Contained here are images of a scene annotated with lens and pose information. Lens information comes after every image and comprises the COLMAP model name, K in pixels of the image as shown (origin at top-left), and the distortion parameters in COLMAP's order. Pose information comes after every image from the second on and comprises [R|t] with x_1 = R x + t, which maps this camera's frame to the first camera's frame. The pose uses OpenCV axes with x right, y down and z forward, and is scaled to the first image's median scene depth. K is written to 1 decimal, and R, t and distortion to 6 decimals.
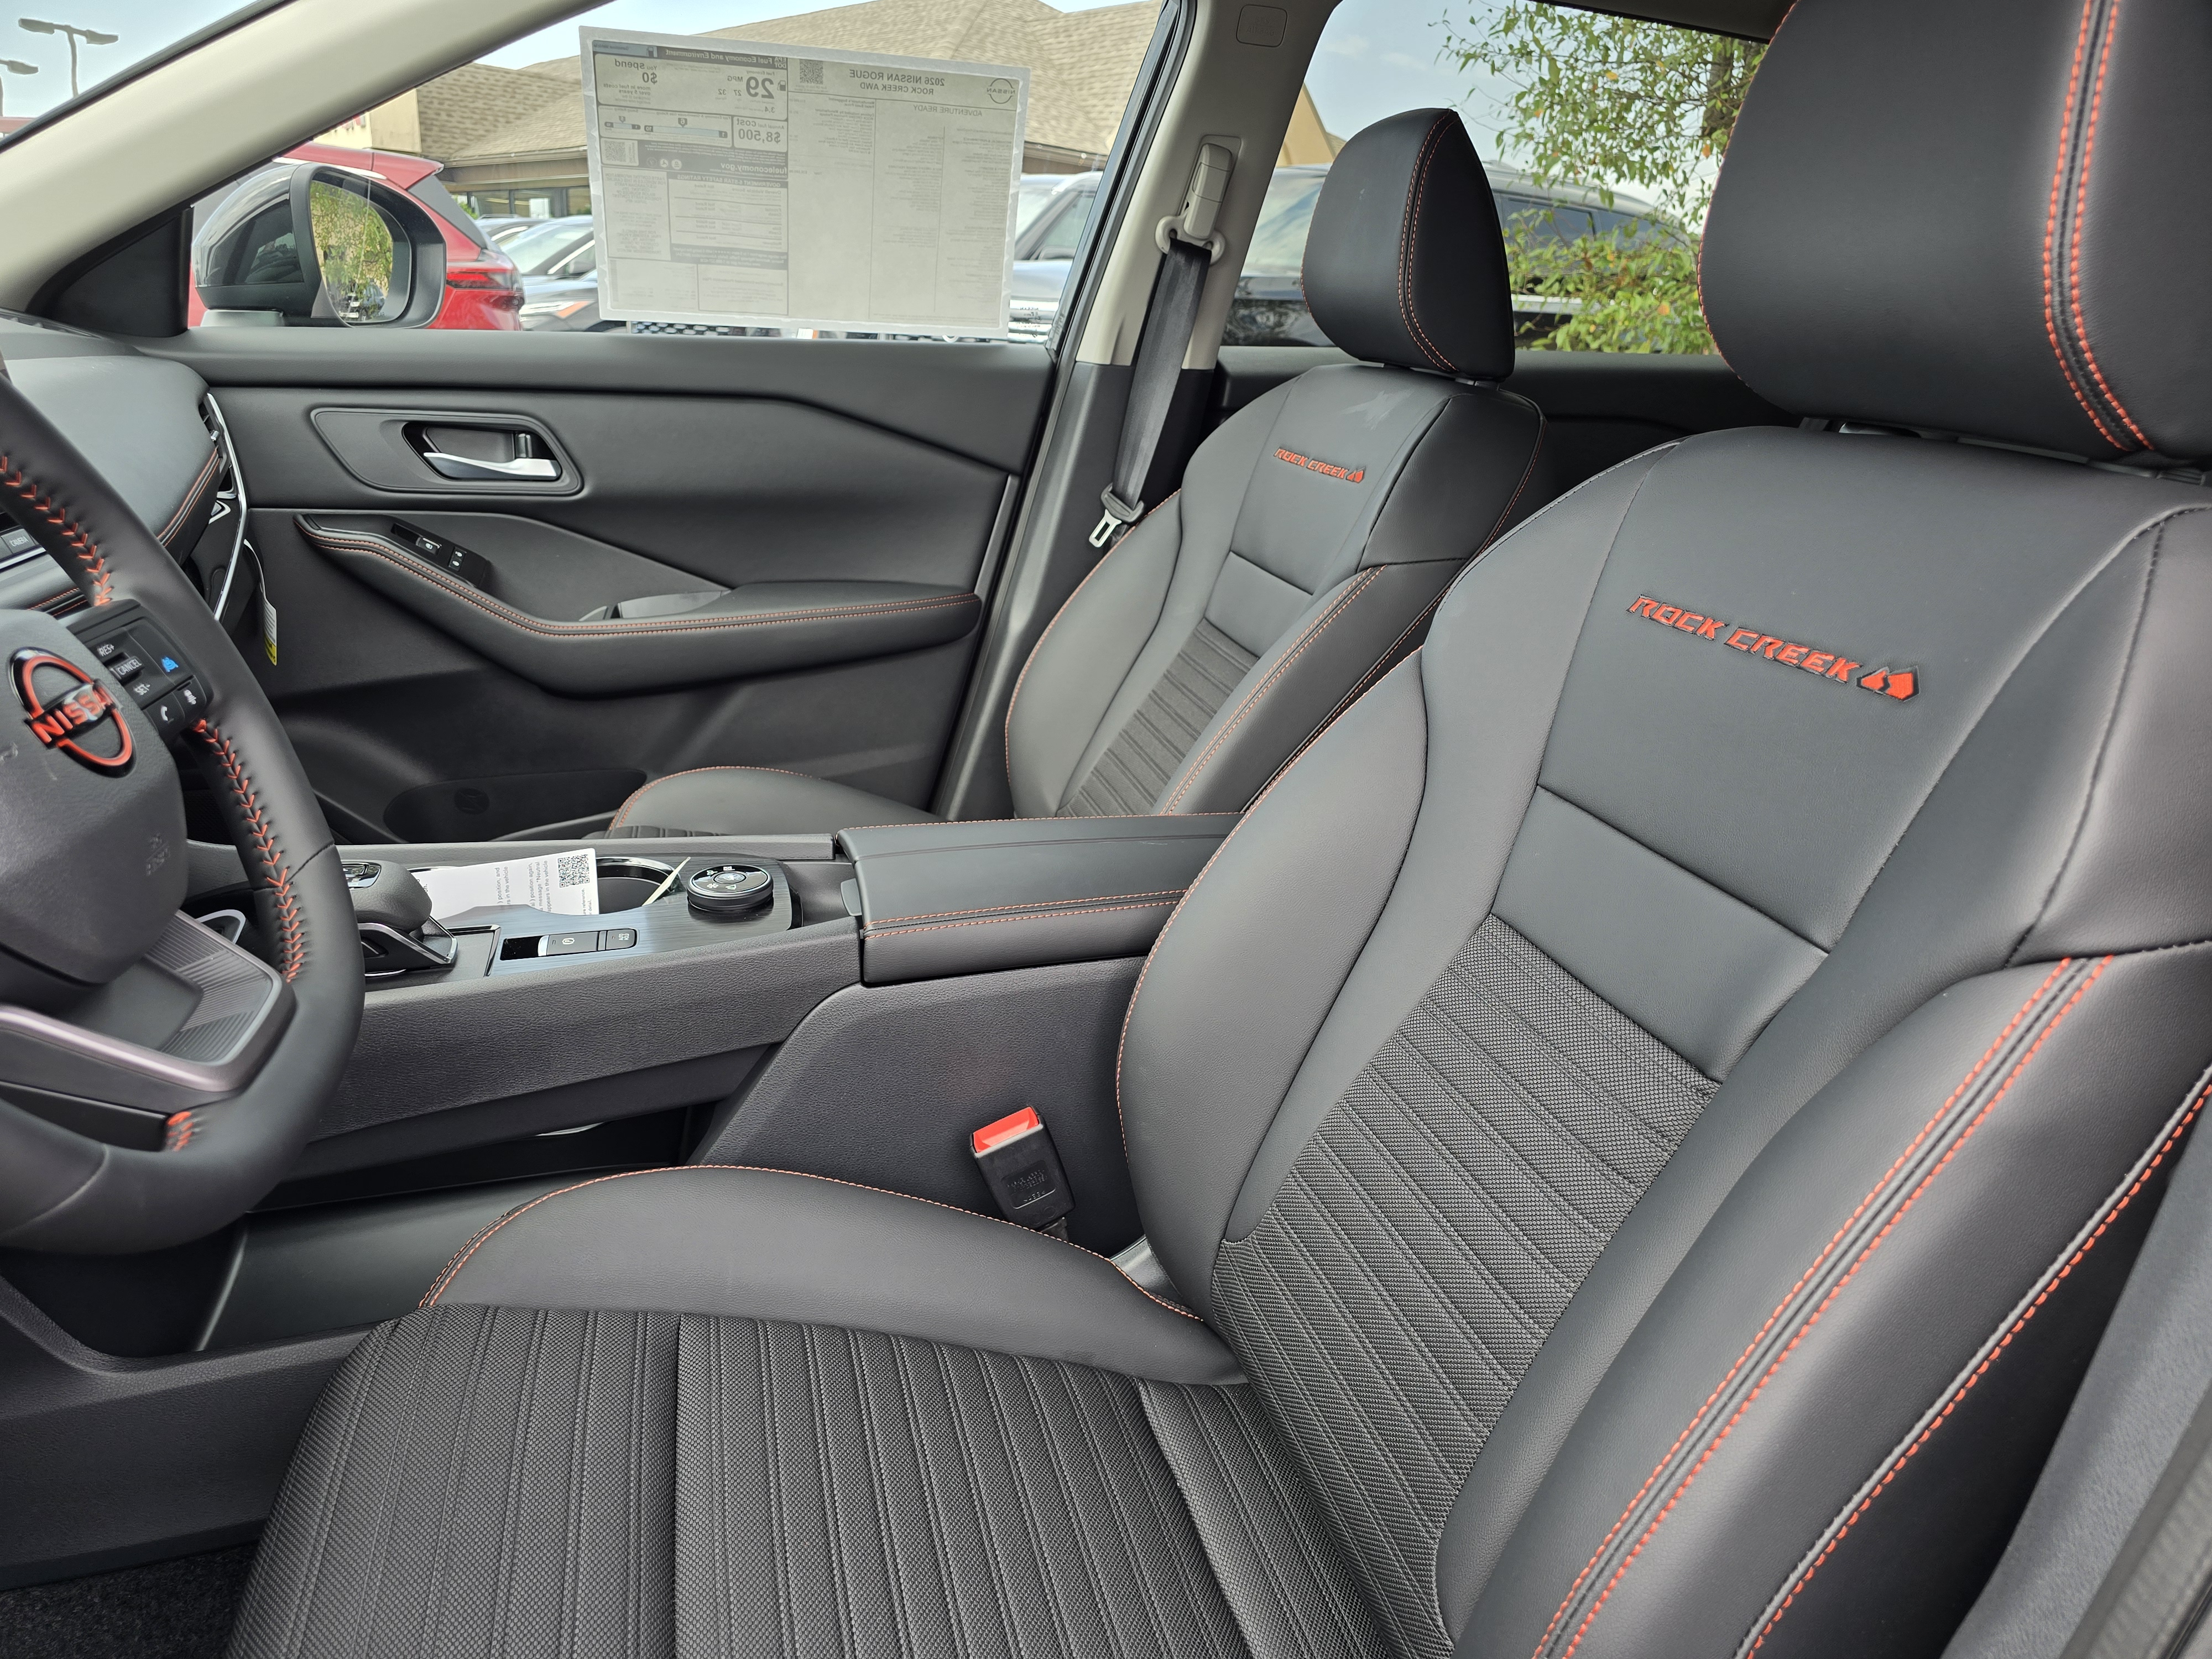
lens RADIAL K [[1538.7, 0, 1126.2], [0, 1538.7, 797.8], [0, 0, 1]] dist [0.019889, -0.042600]
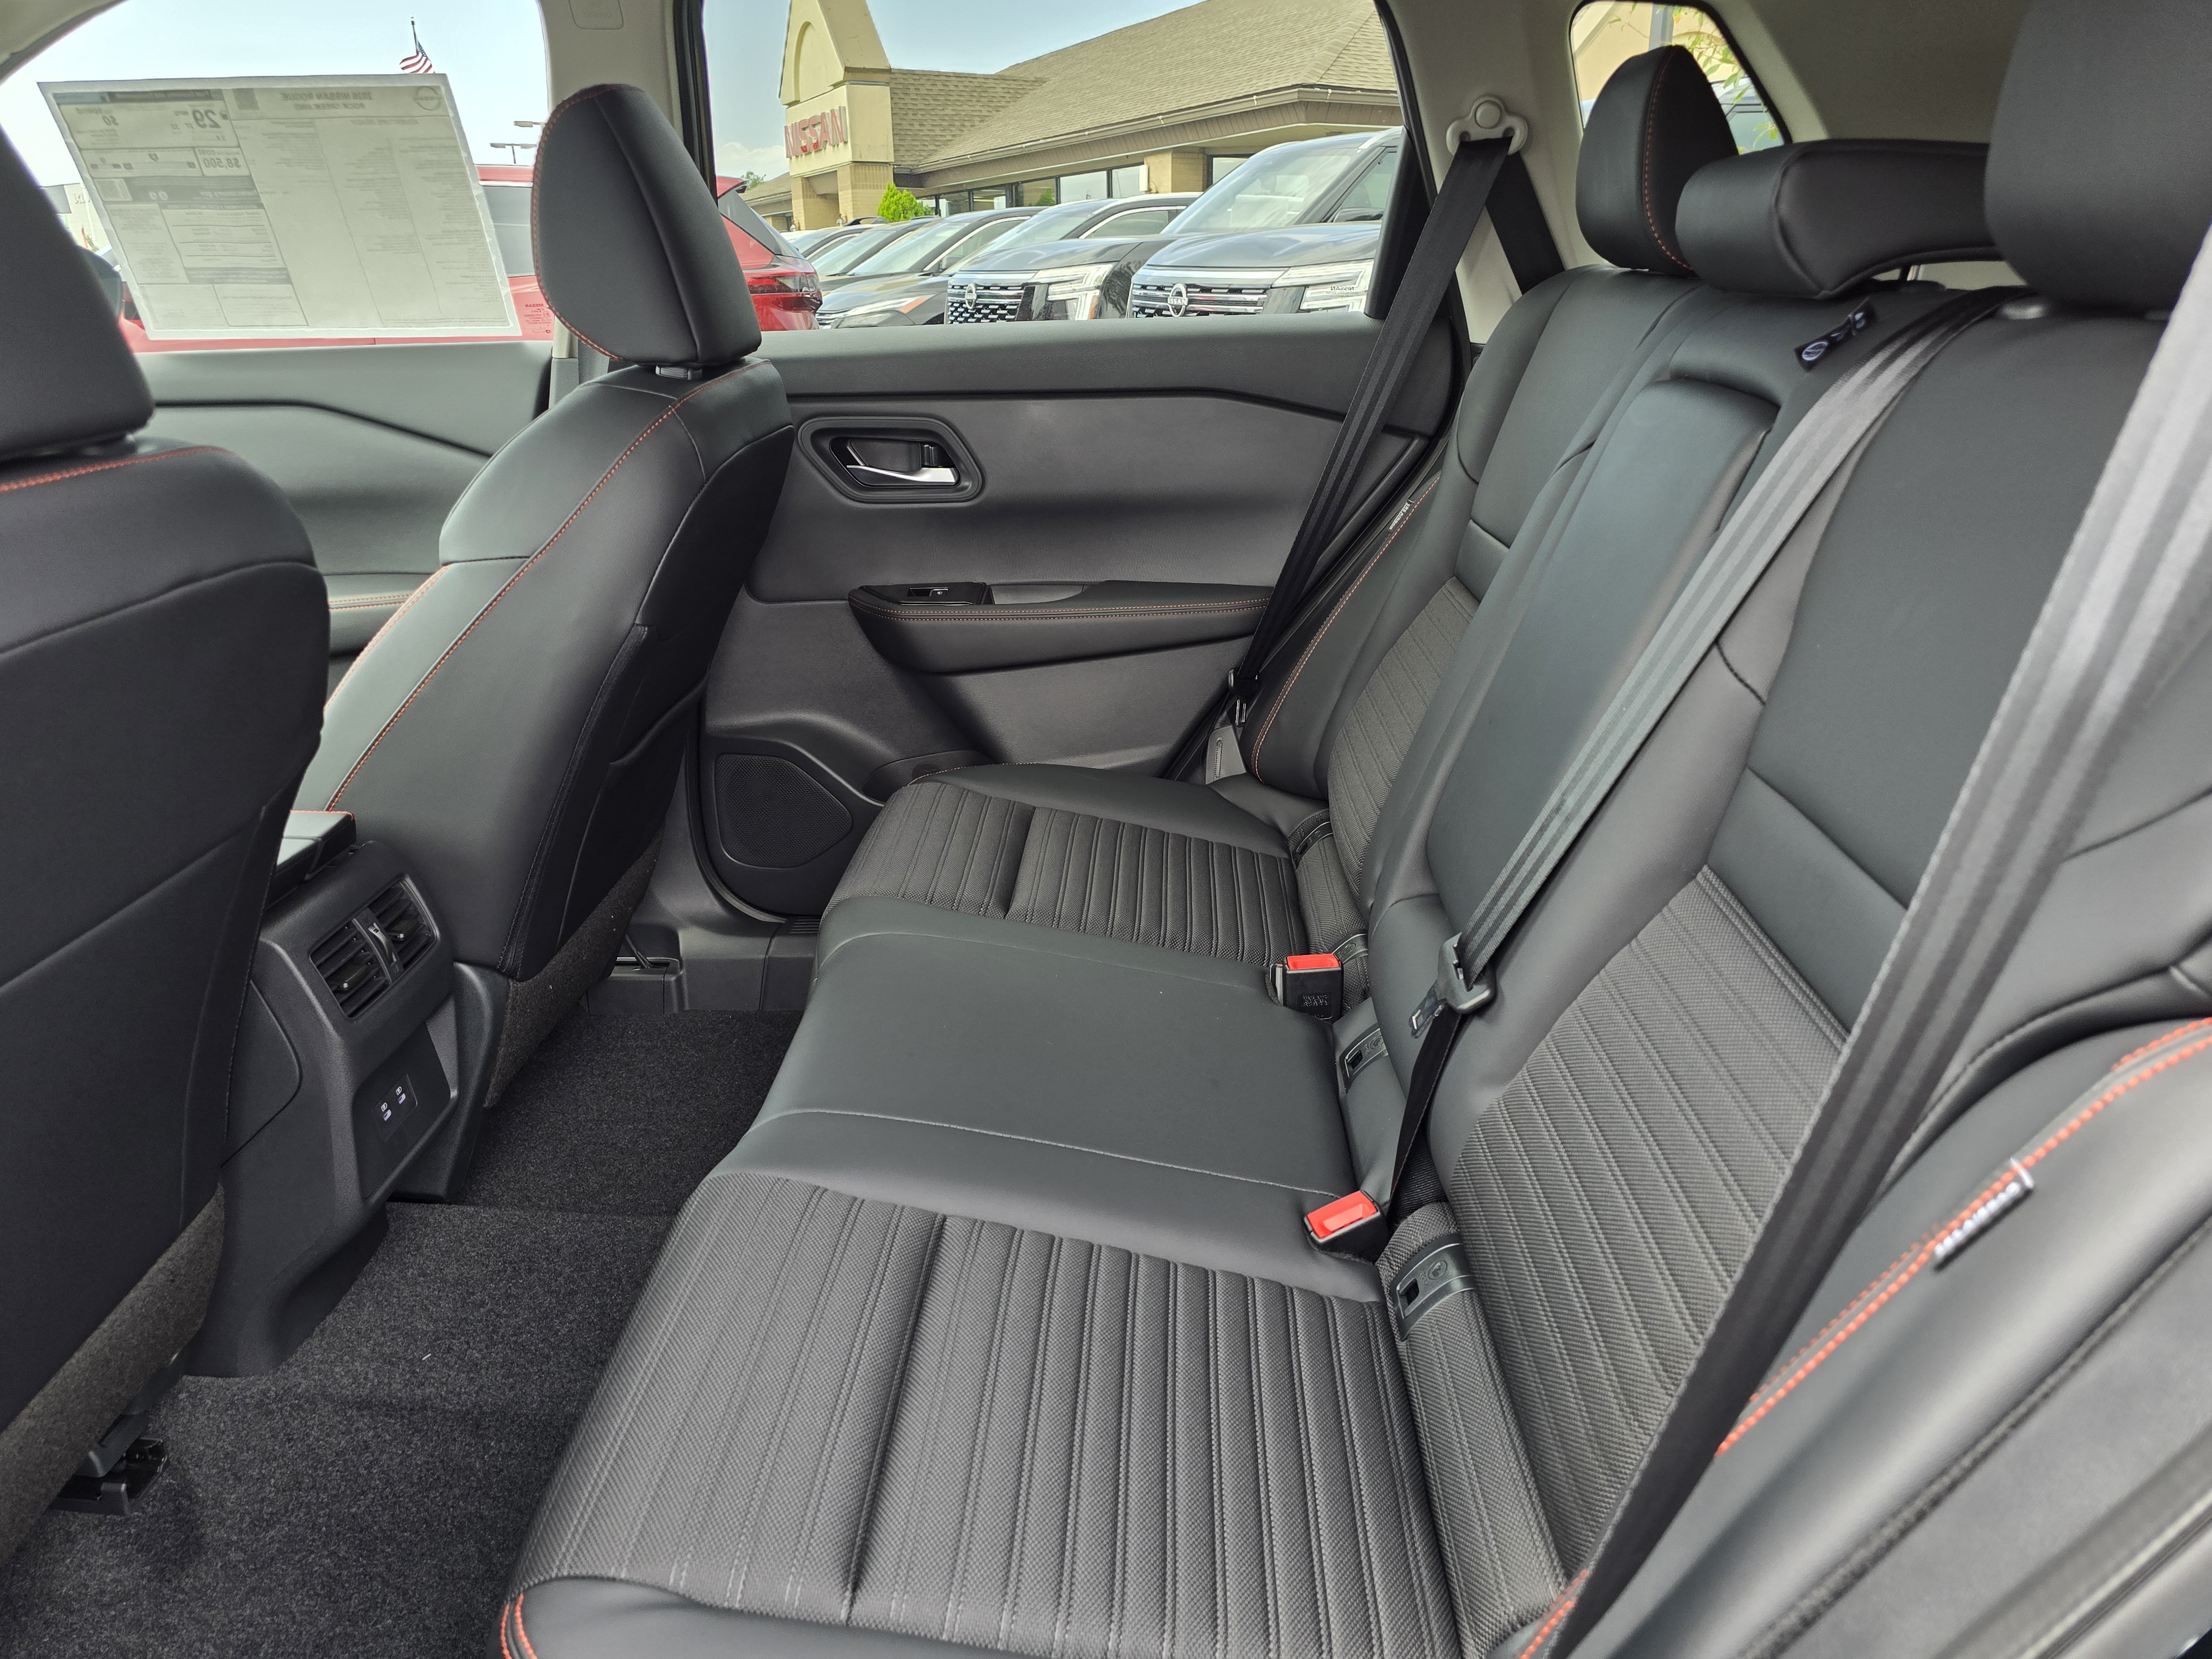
lens RADIAL K [[1496.6, 0, 1131.7], [0, 1496.6, 799.0], [0, 0, 1]] dist [0.060091, -0.053598]
pose [[0.955362, 0.032862, -0.293603, 0.703291], [-0.025029, 0.999224, 0.030396, -0.030057], [0.294374, -0.021691, 0.955444, 0.154367]]
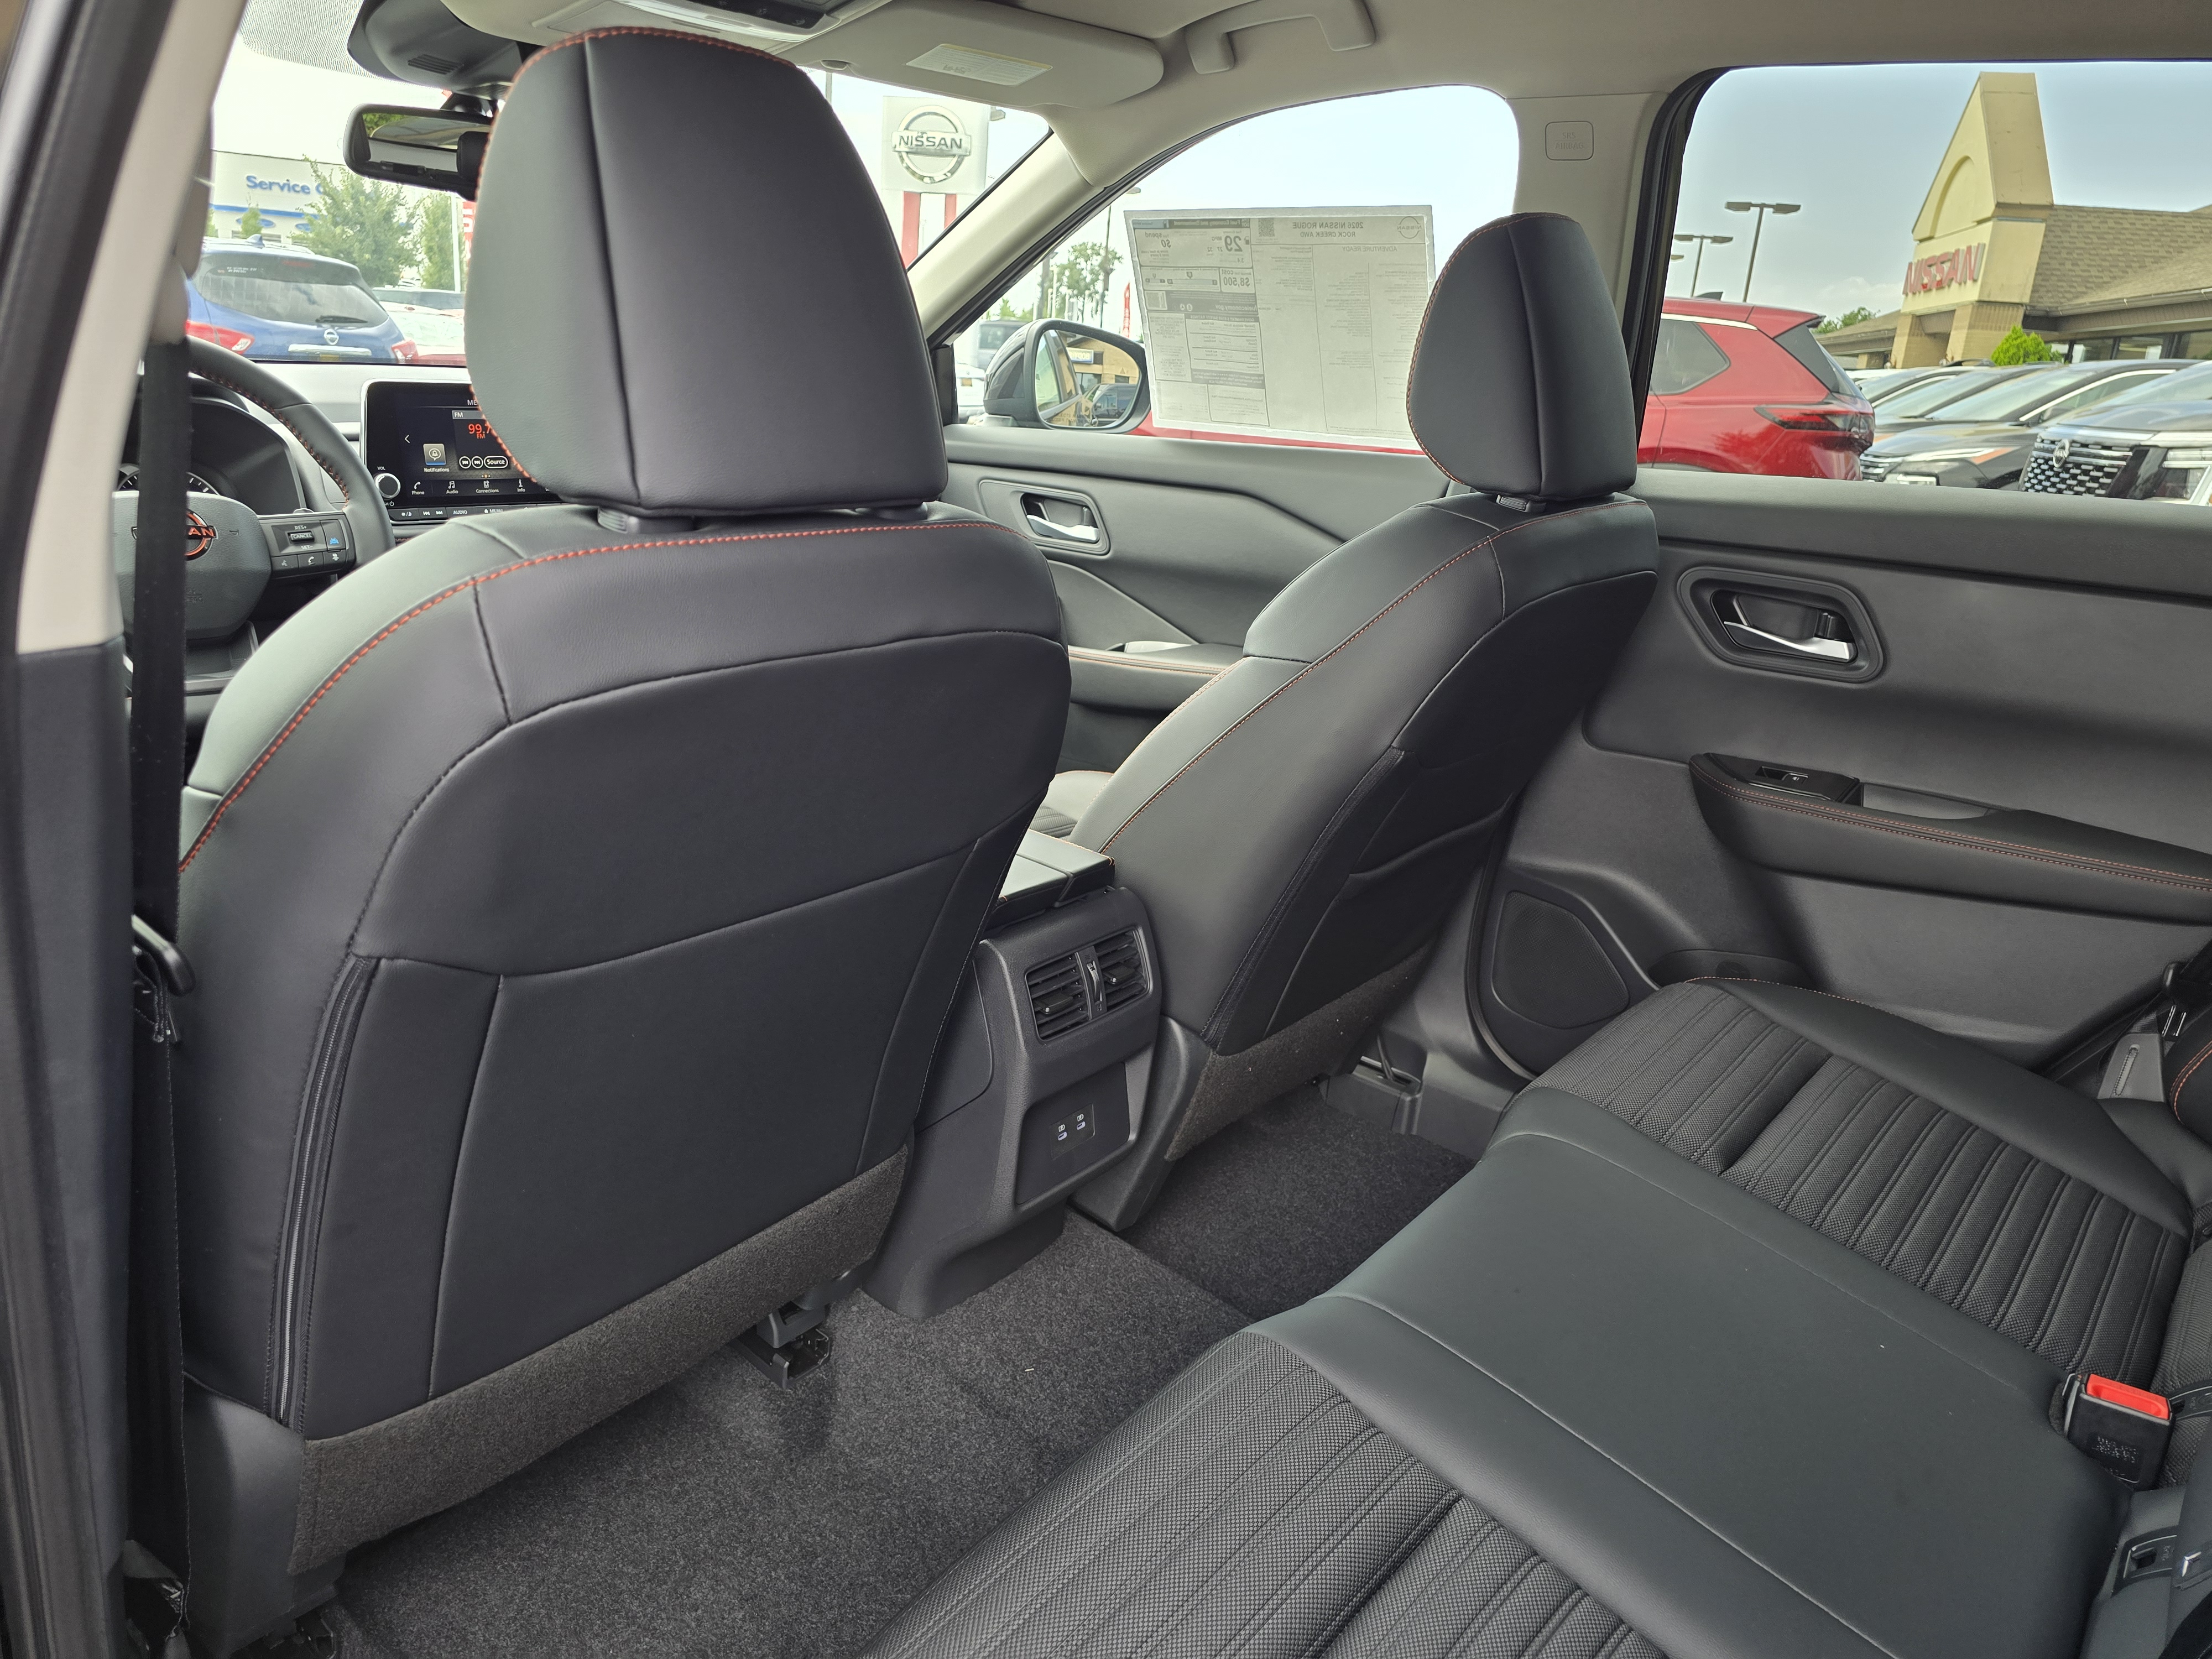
lens RADIAL K [[1496.6, 0, 1131.7], [0, 1496.6, 799.0], [0, 0, 1]] dist [0.060091, -0.053598]
pose [[0.586262, 0.209052, -0.782684, 0.750107], [-0.275041, 0.960109, 0.050425, -0.066552], [0.762003, 0.185708, 0.620374, 0.258542]]
